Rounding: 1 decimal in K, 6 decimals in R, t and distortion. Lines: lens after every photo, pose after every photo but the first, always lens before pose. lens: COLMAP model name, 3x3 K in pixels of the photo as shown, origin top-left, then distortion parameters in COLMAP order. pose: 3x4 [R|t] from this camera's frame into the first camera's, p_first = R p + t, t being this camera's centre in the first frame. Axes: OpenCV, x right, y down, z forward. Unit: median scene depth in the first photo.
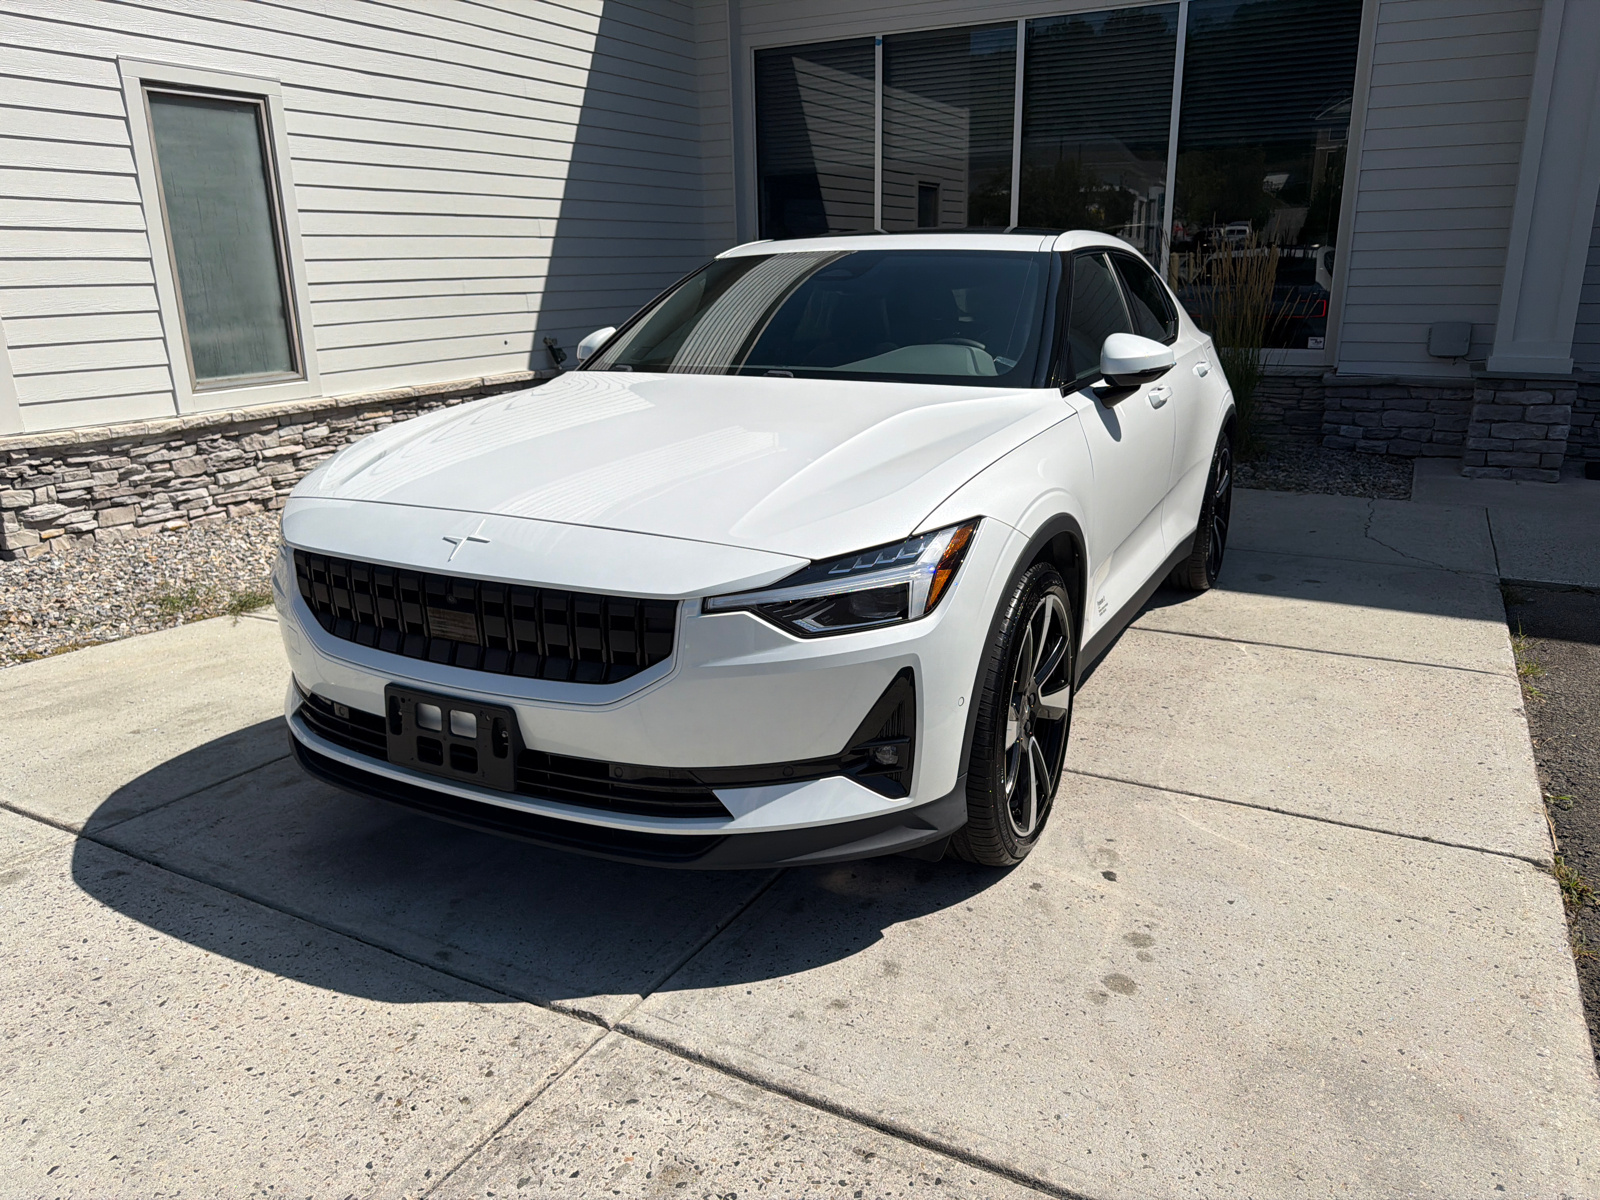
lens RADIAL K [[1138.9, 0, 803.0], [0, 1138.9, 584.9], [0, 0, 1]] dist [0.023548, -0.030949]
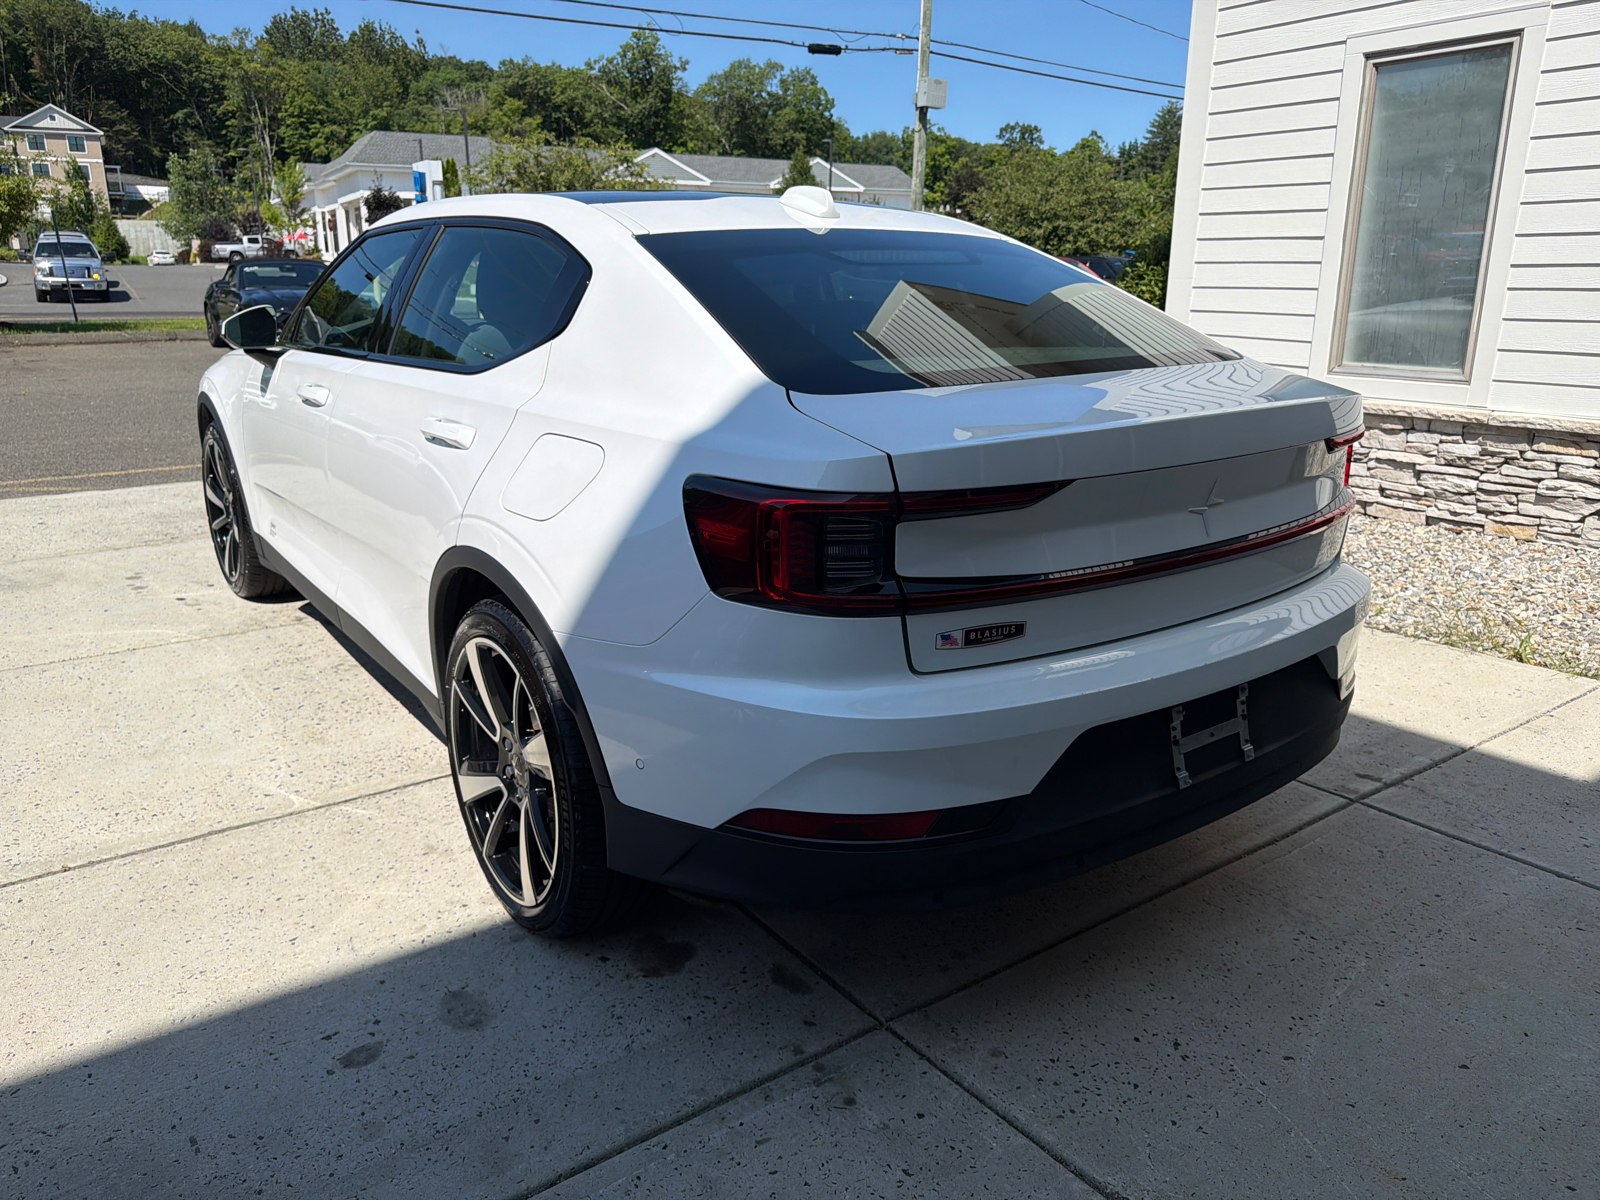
lens RADIAL K [[1143.7, 0, 799.8], [0, 1143.7, 596.4], [0, 0, 1]] dist [0.003410, -0.005439]
pose [[-0.449124, 0.259463, -0.854966, 1.012064], [-0.234870, 0.888966, 0.393161, -0.498036], [0.862046, 0.377384, -0.338316, 1.814140]]
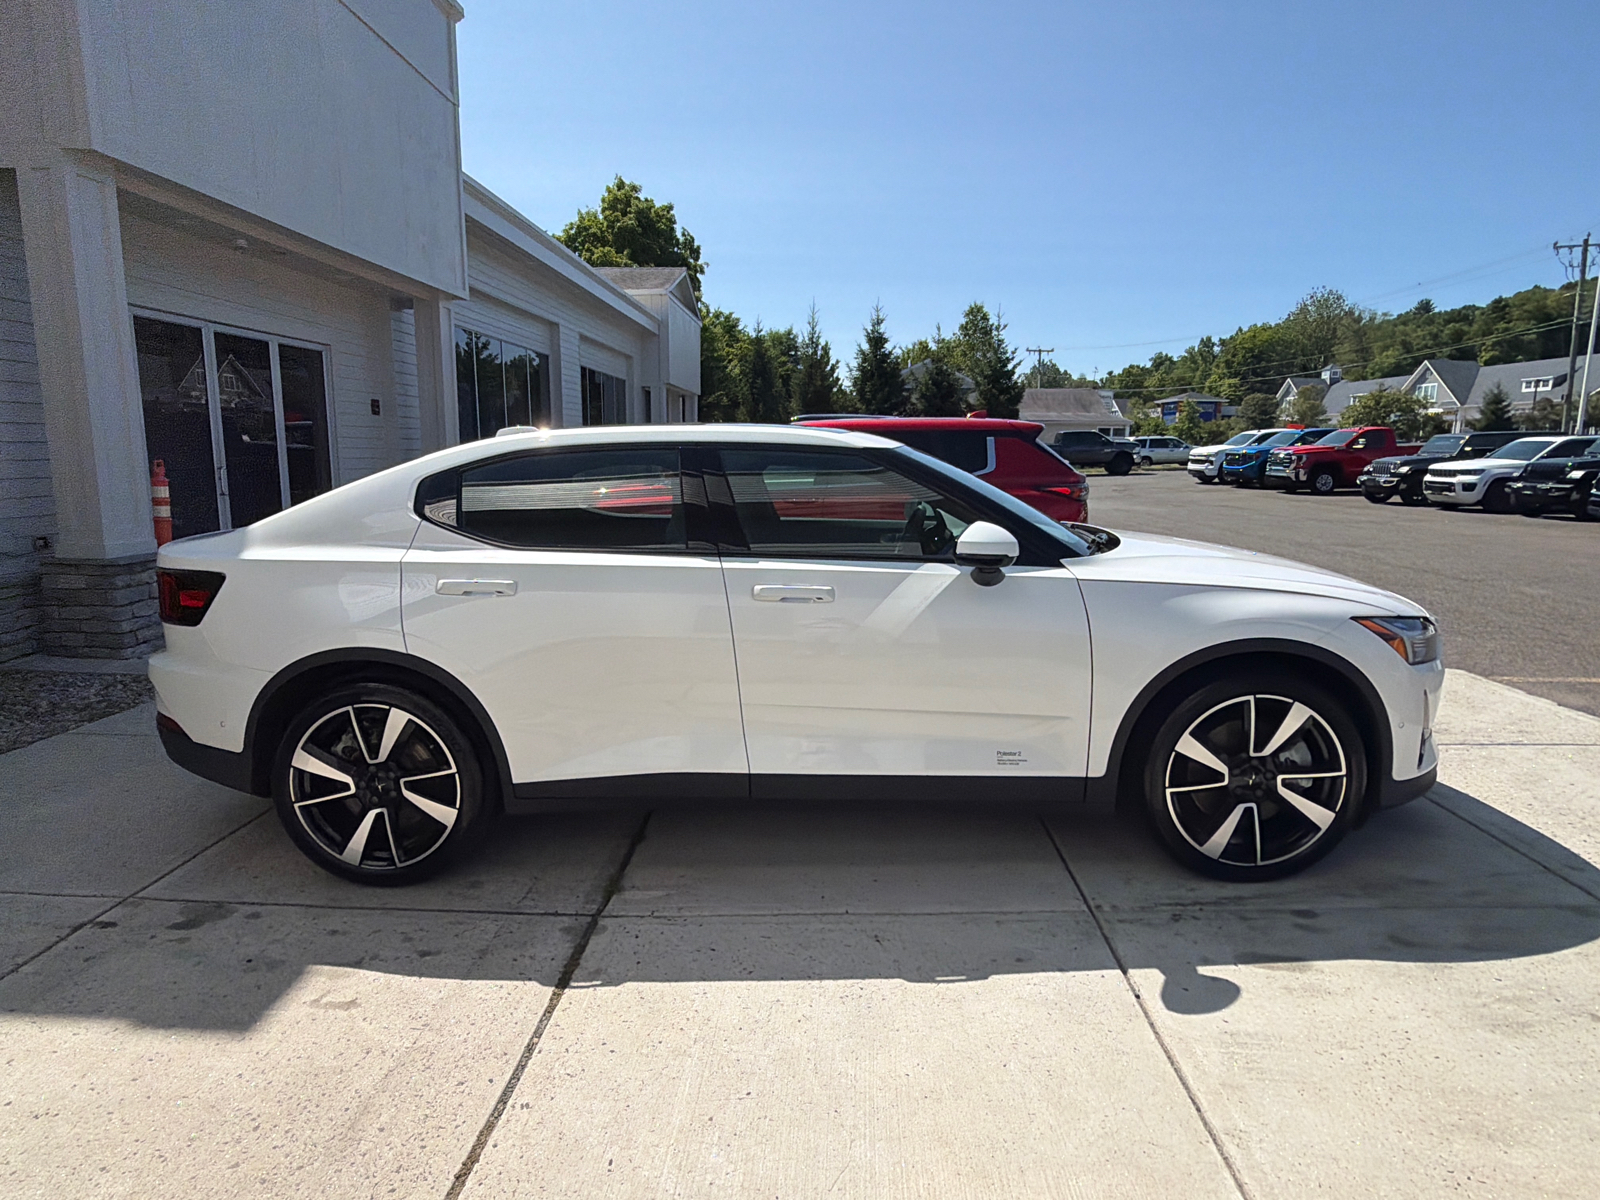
lens RADIAL K [[916.2, 0, 800.0], [0, 916.2, 600.0], [0, 0, 1]] dist [0.001375, -0.000730]
pose [[-0.428374, -0.133325, 0.893712, -0.875629], [0.242945, 0.935643, 0.256029, -0.447255], [-0.870330, 0.326799, -0.368414, 1.619625]]
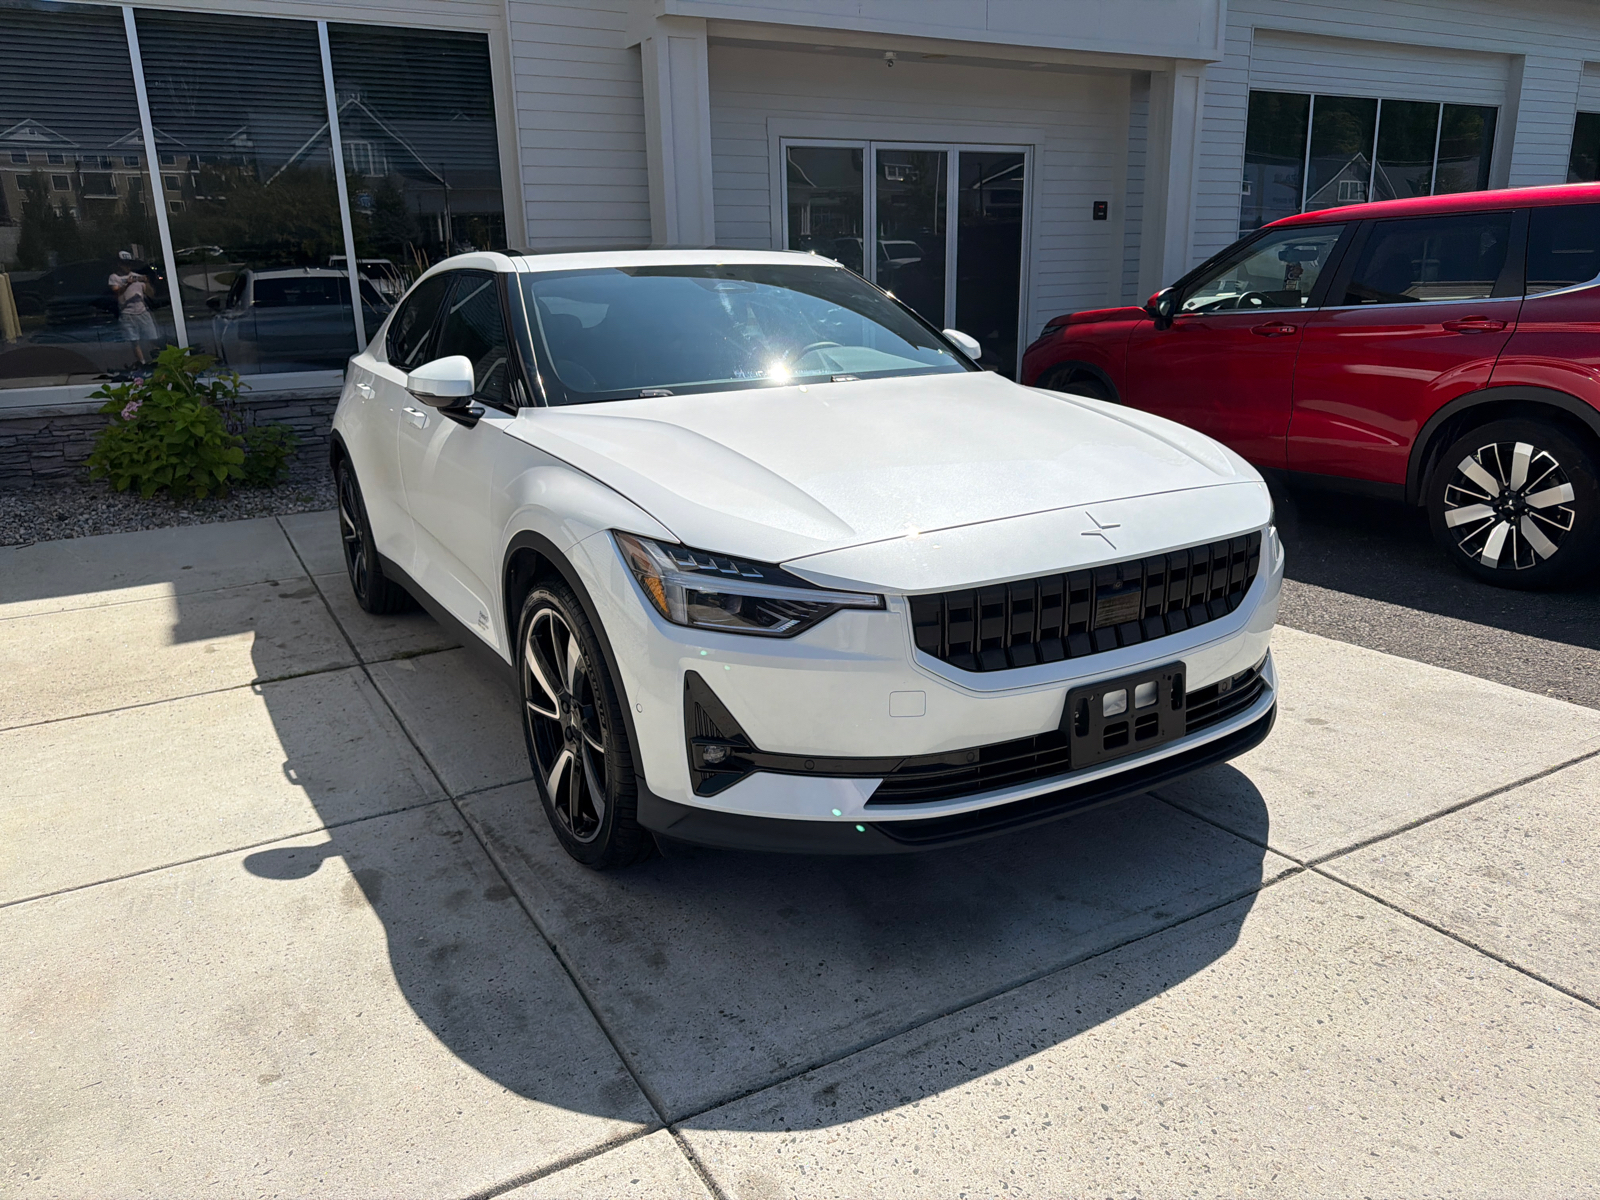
lens RADIAL K [[1138.9, 0, 803.0], [0, 1138.9, 584.9], [0, 0, 1]] dist [0.023548, -0.030949]
pose [[0.536716, -0.225122, 0.813176, -0.849063], [0.243336, 0.964100, 0.106296, -0.109460], [-0.807913, 0.140824, 0.572229, 0.406881]]
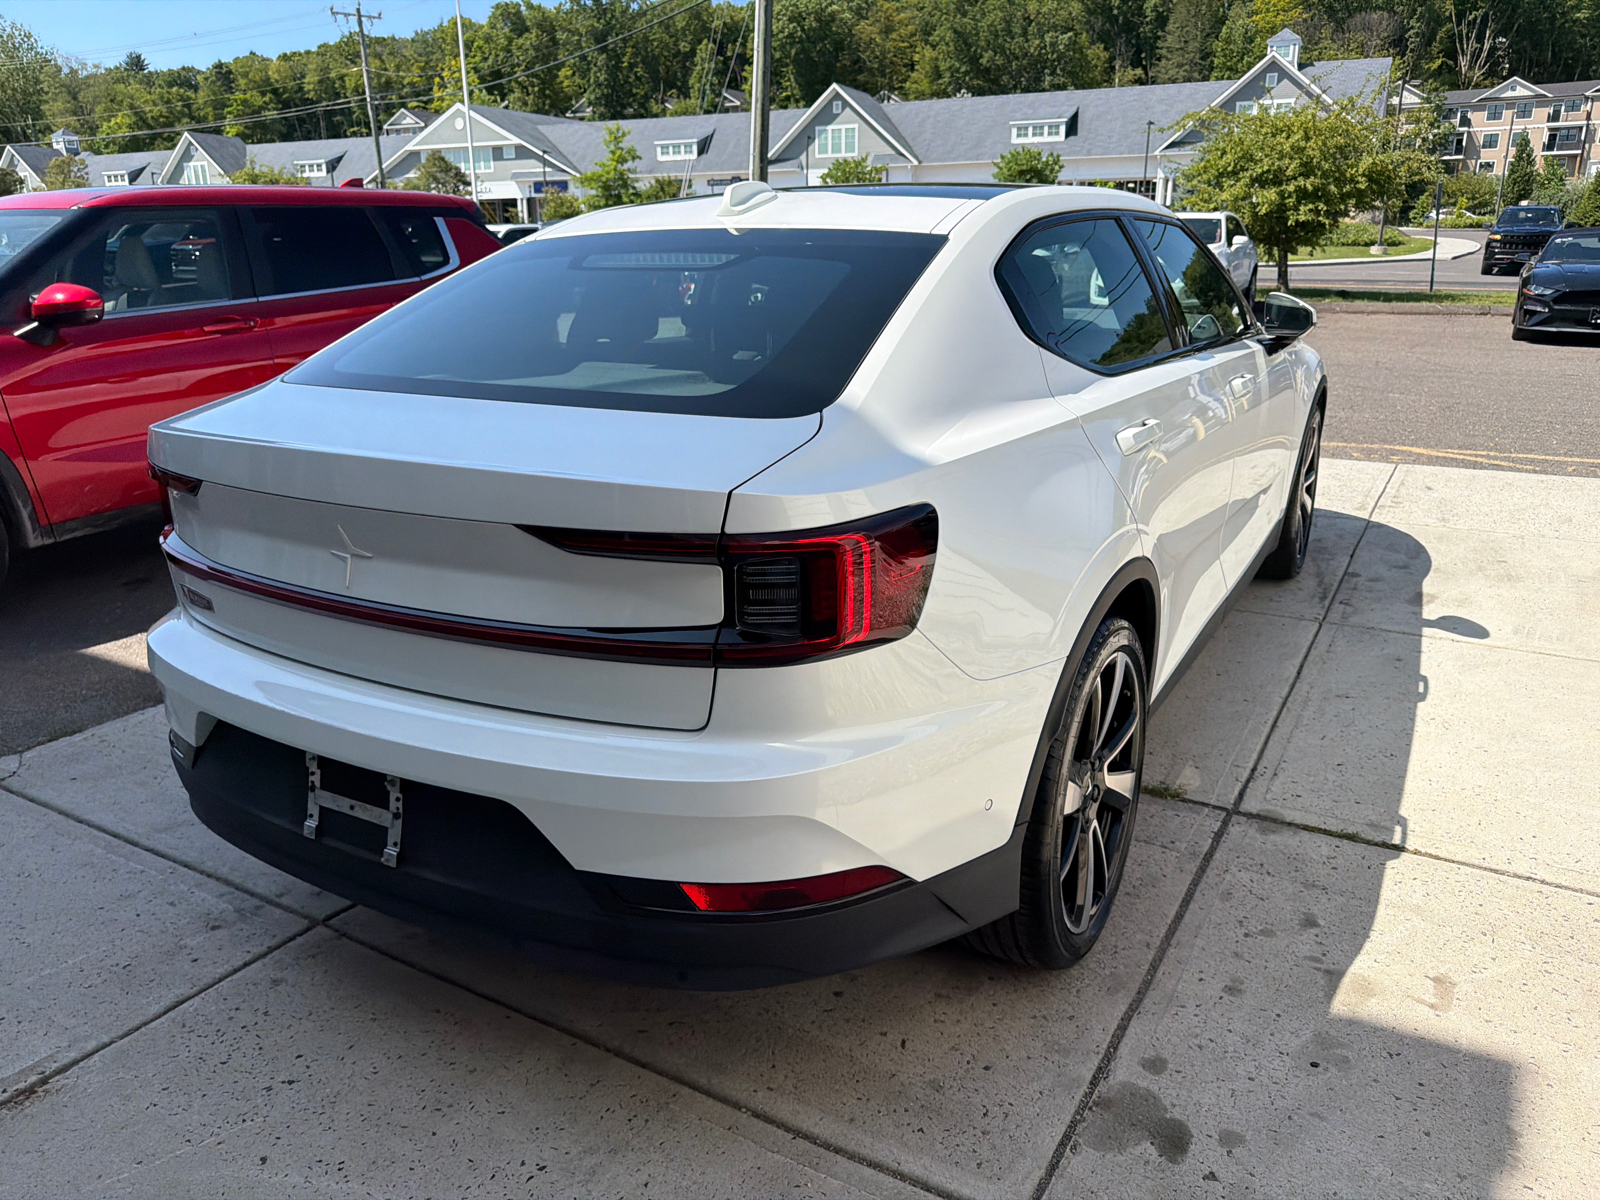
lens RADIAL K [[1143.7, 0, 799.8], [0, 1143.7, 596.4], [0, 0, 1]] dist [0.003410, -0.005439]
pose [[-0.998330, 0.010057, 0.056882, 0.188875], [0.039201, 0.841211, 0.539284, -0.614476], [-0.042426, 0.540613, -0.840201, 2.211264]]
